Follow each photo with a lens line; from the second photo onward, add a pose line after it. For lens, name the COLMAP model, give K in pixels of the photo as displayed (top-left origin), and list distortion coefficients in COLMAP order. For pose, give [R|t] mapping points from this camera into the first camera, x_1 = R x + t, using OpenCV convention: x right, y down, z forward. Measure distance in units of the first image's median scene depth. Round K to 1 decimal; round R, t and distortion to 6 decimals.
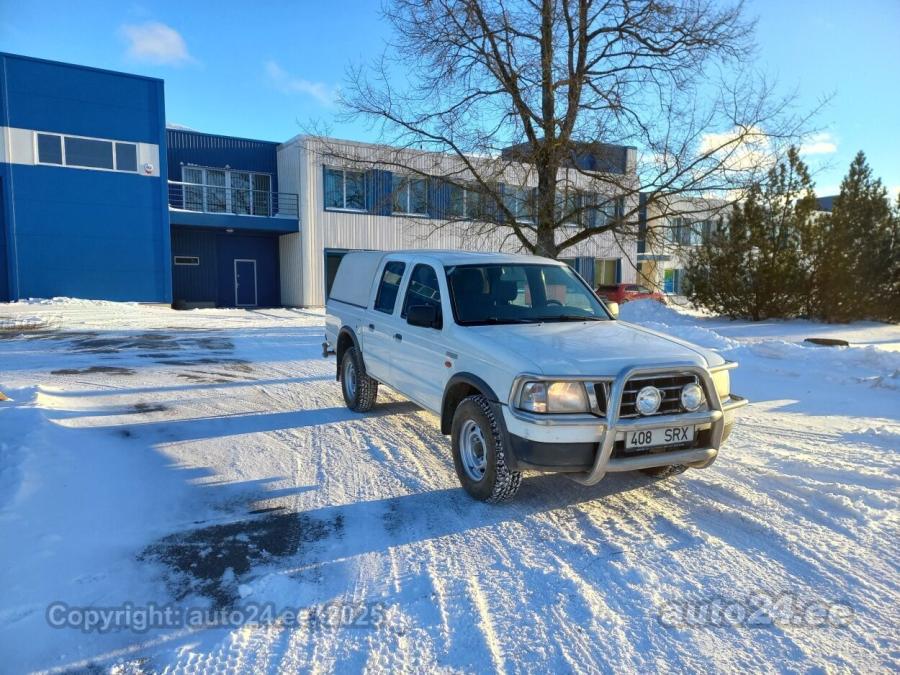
lens RADIAL K [[654.4, 0, 447.6], [0, 654.4, 337.2], [0, 0, 1]] dist [0.076104, -0.054491]
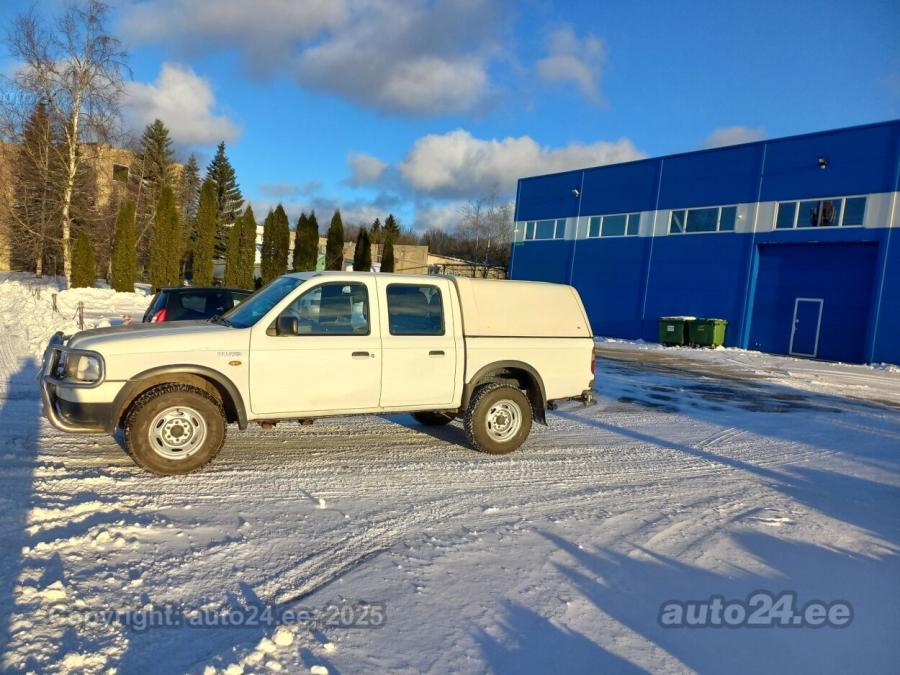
lens RADIAL K [[654.4, 0, 440.4], [0, 654.4, 341.9], [0, 0, 1]] dist [0.076104, -0.054491]
pose [[0.042181, 0.055713, -0.997555, 0.292536], [-0.168778, 0.984492, 0.047846, -0.024193], [0.984751, 0.166347, 0.050930, 0.289634]]
